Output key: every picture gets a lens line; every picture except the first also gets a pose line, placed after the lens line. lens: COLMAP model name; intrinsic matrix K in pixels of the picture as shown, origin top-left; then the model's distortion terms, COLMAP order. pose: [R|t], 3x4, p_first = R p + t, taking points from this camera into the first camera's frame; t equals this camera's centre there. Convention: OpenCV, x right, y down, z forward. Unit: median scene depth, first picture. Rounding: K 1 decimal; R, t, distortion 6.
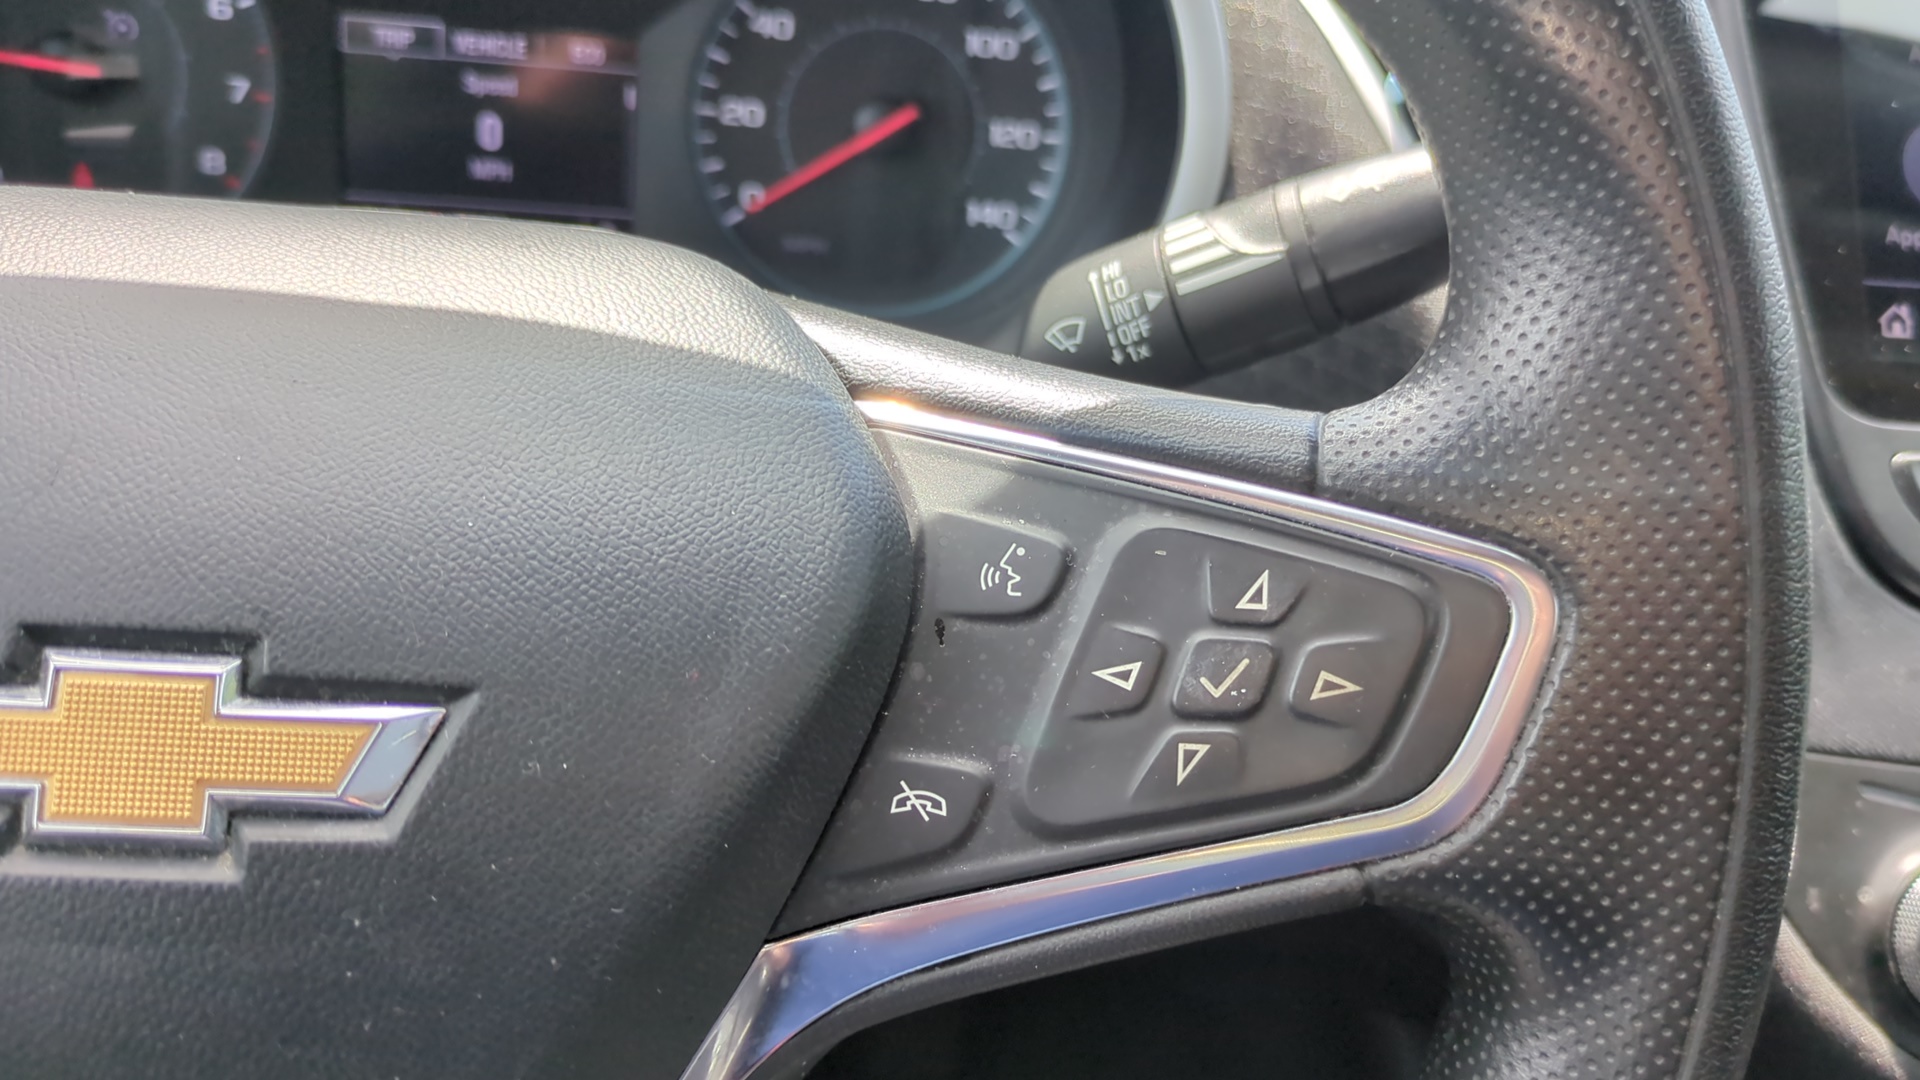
lens RADIAL K [[1637.1, 0, 960.0], [0, 1637.1, 540.0], [0, 0, 1]] dist [-0.002165, -0.006140]
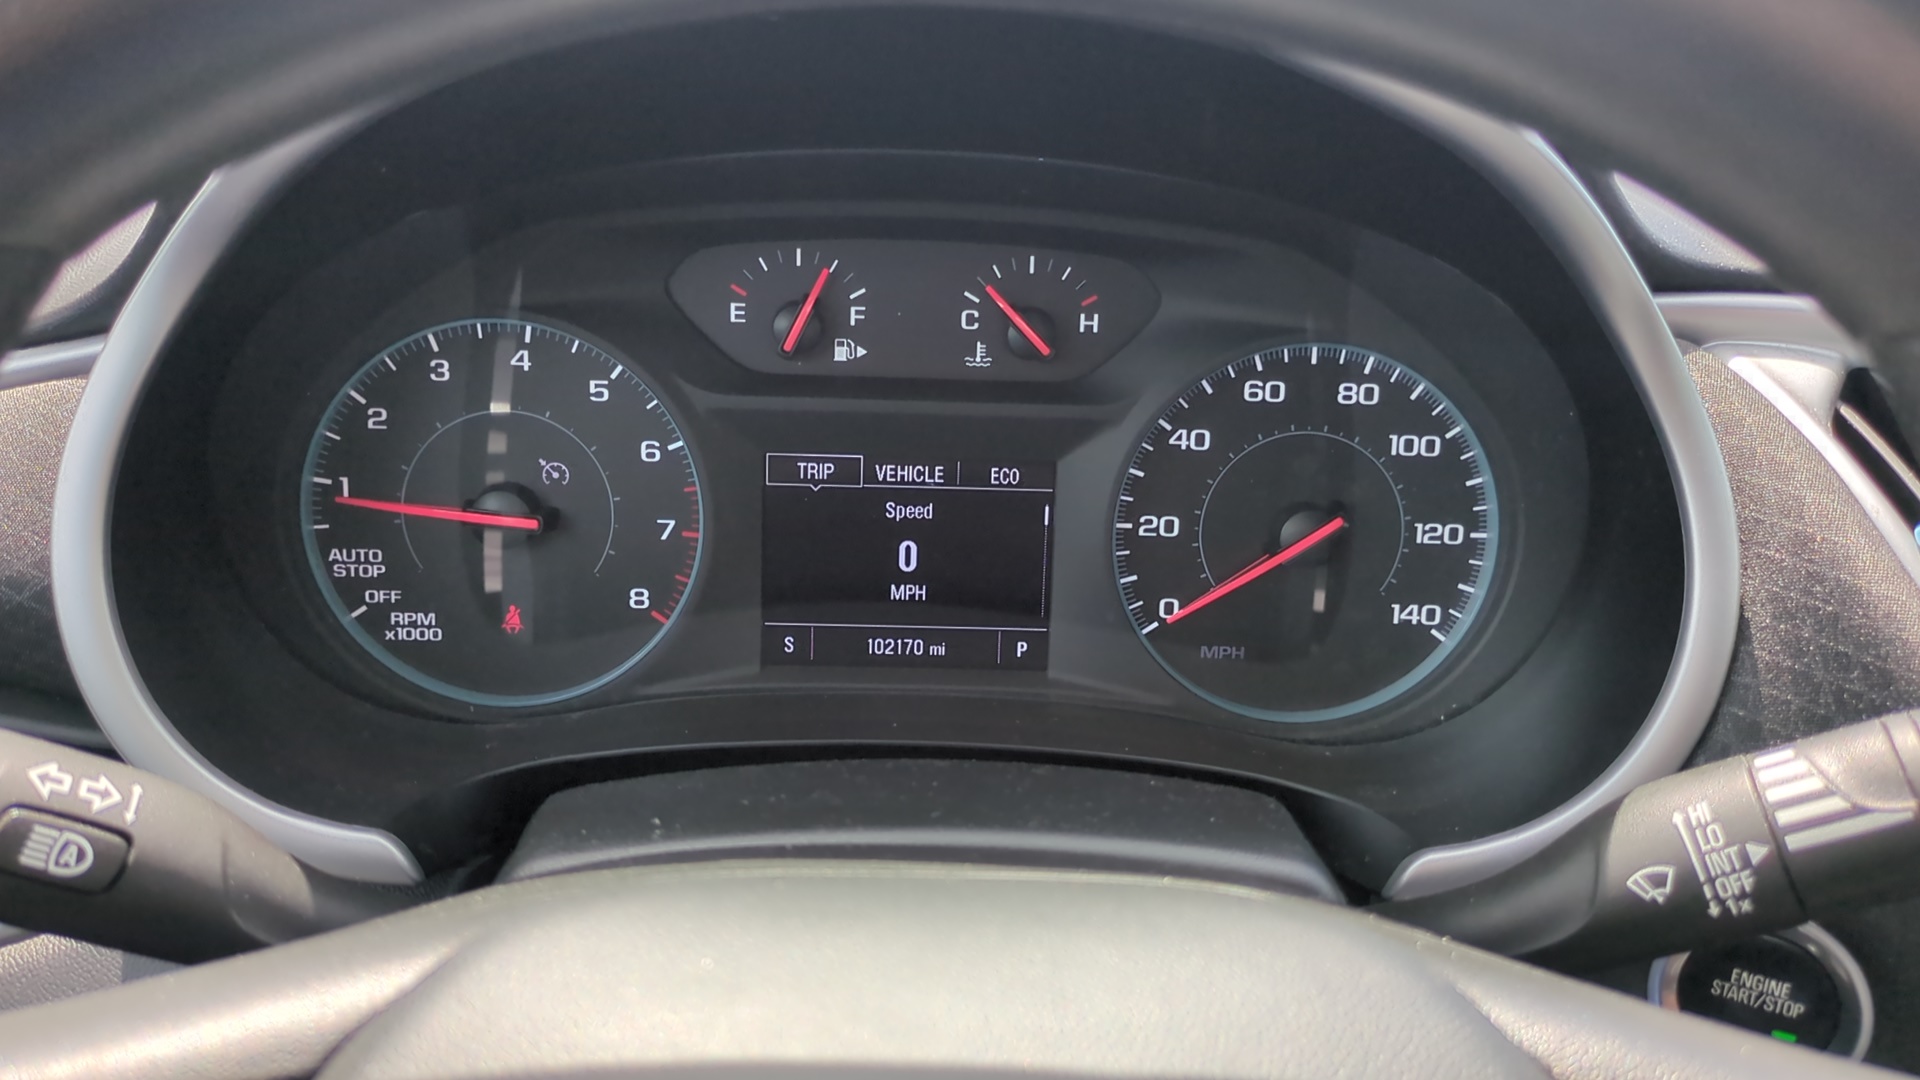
lens RADIAL K [[1662.5, 0, 962.4], [0, 1662.5, 532.3], [0, 0, 1]] dist [0.033537, -0.063829]
pose [[0.994637, -0.030261, -0.098897, -0.223700], [0.020624, 0.995066, -0.097046, -0.240770], [0.101345, 0.094486, 0.990354, 0.013792]]
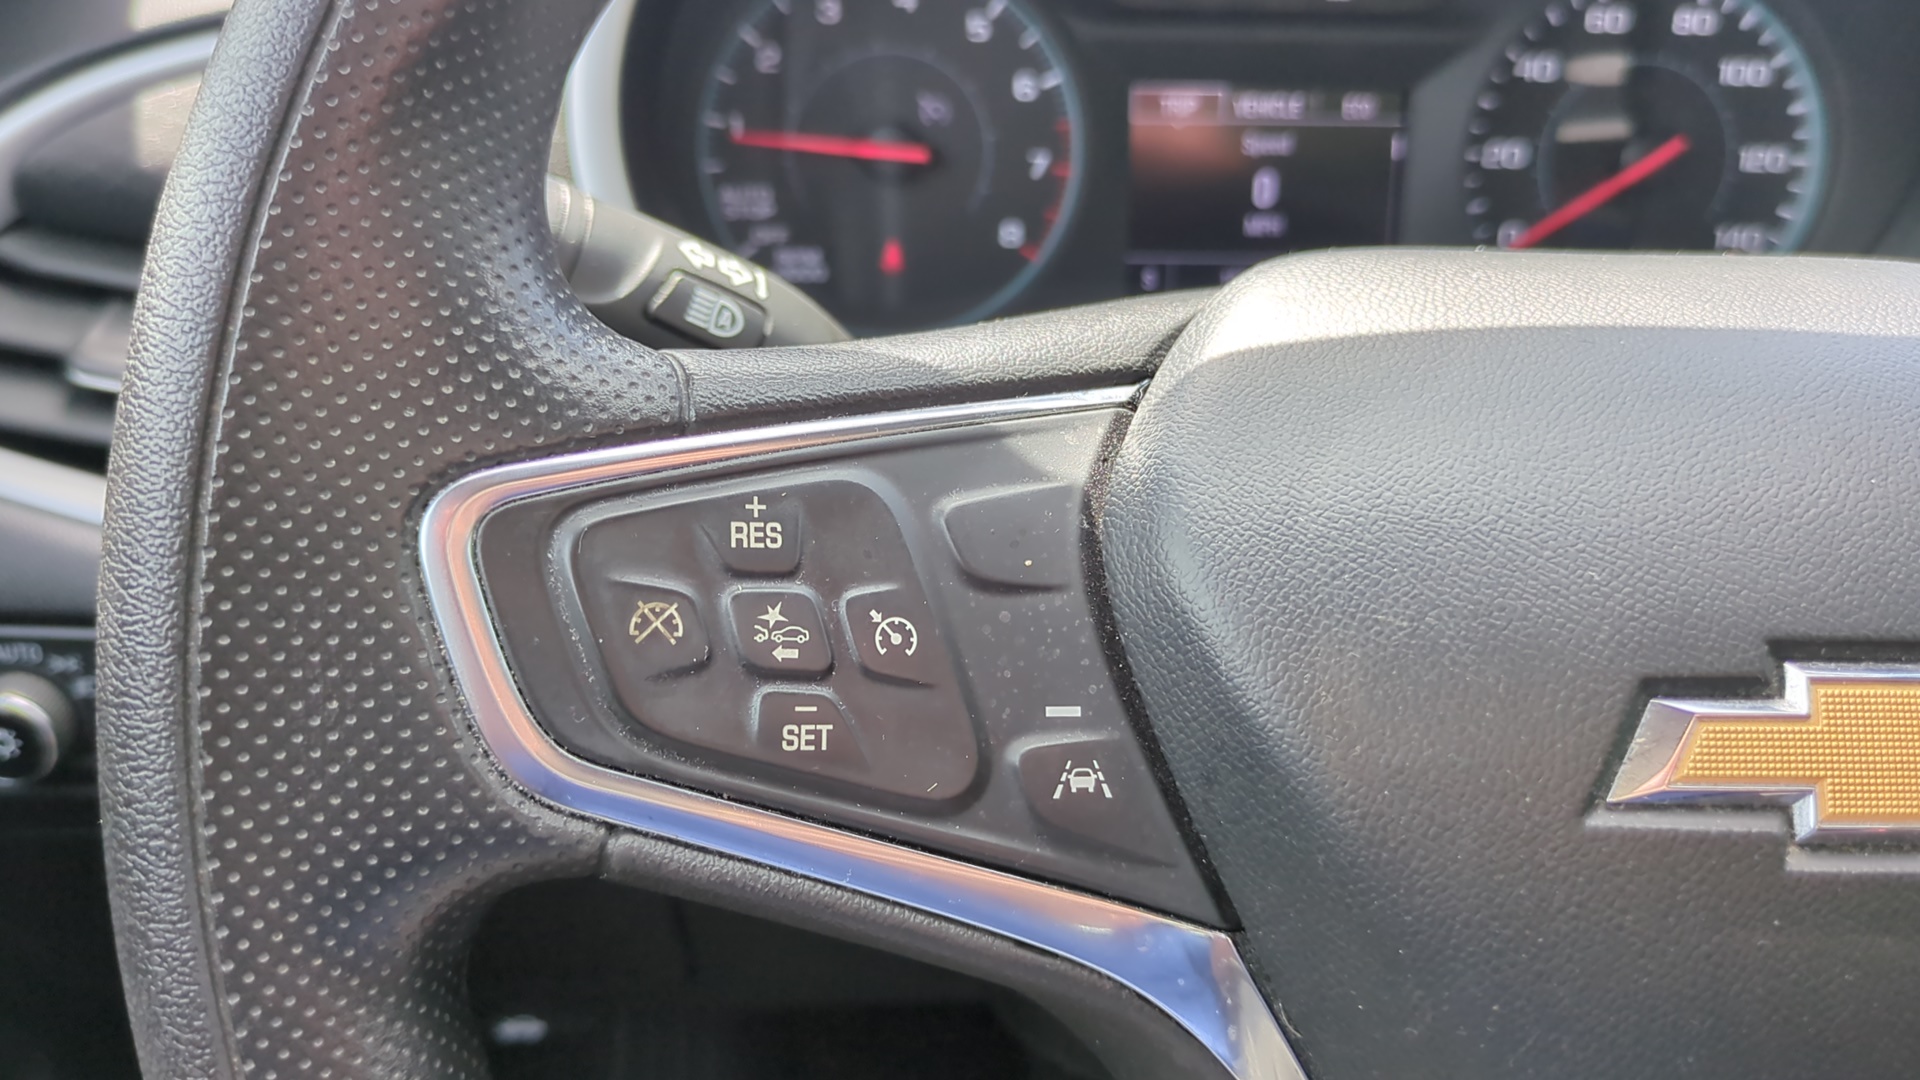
lens RADIAL K [[1648.5, 0, 972.7], [0, 1648.5, 545.1], [0, 0, 1]] dist [0.000654, -0.001153]
pose [[0.995034, -0.046035, -0.088245, -0.565043], [0.043519, 0.998595, -0.030226, -0.000833], [0.089513, 0.026236, 0.995640, -0.075876]]
